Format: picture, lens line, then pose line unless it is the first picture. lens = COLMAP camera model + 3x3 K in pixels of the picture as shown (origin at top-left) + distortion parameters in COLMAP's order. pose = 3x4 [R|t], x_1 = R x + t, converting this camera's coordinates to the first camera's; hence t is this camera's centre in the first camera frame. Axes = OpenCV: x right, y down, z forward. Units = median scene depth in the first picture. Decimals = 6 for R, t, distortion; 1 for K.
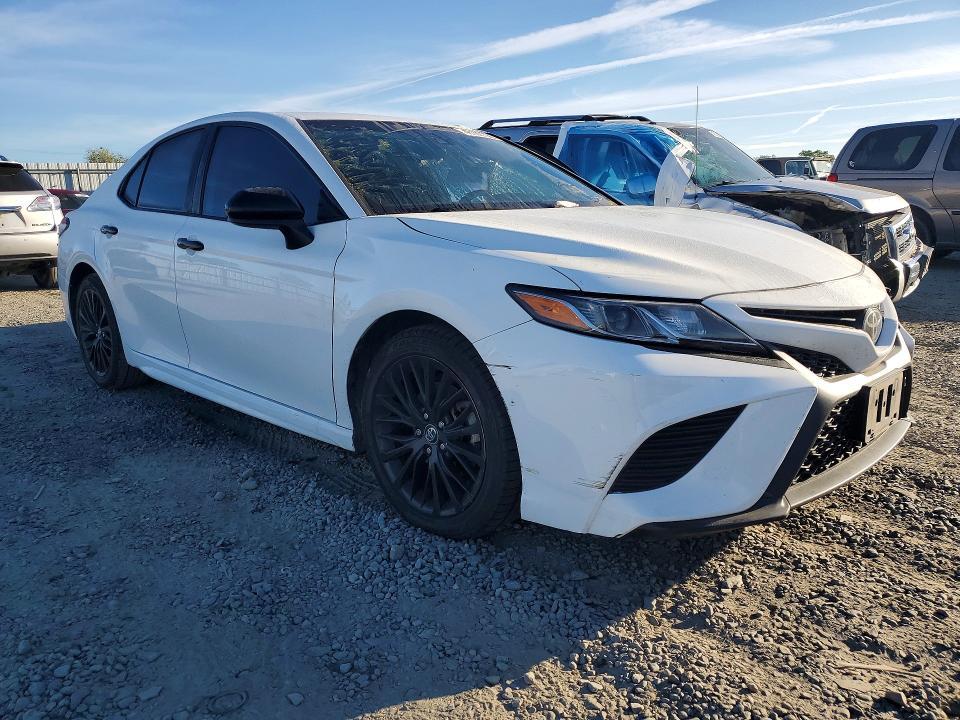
lens RADIAL K [[764.0, 0, 480.0], [0, 764.0, 360.0], [0, 0, 1]] dist [0.007951, 0.009130]
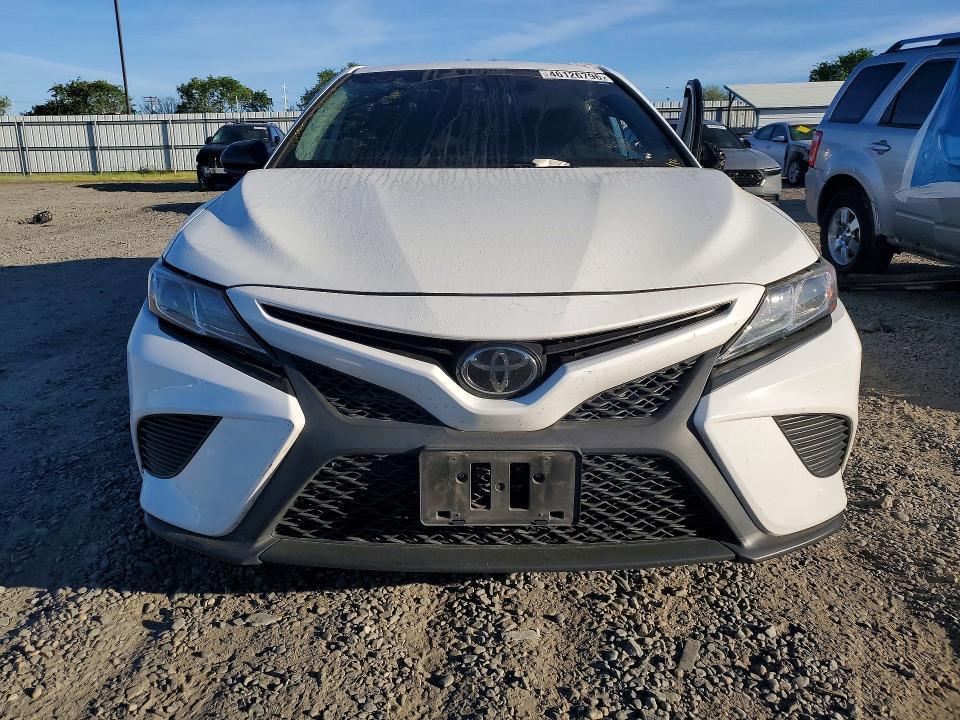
lens RADIAL K [[764.0, 0, 480.0], [0, 764.0, 360.0], [0, 0, 1]] dist [0.007951, 0.009130]
pose [[0.695518, 0.210401, -0.687012, 0.914305], [-0.156315, 0.977572, 0.141136, -0.137512], [0.701298, 0.009228, 0.712808, 0.491495]]
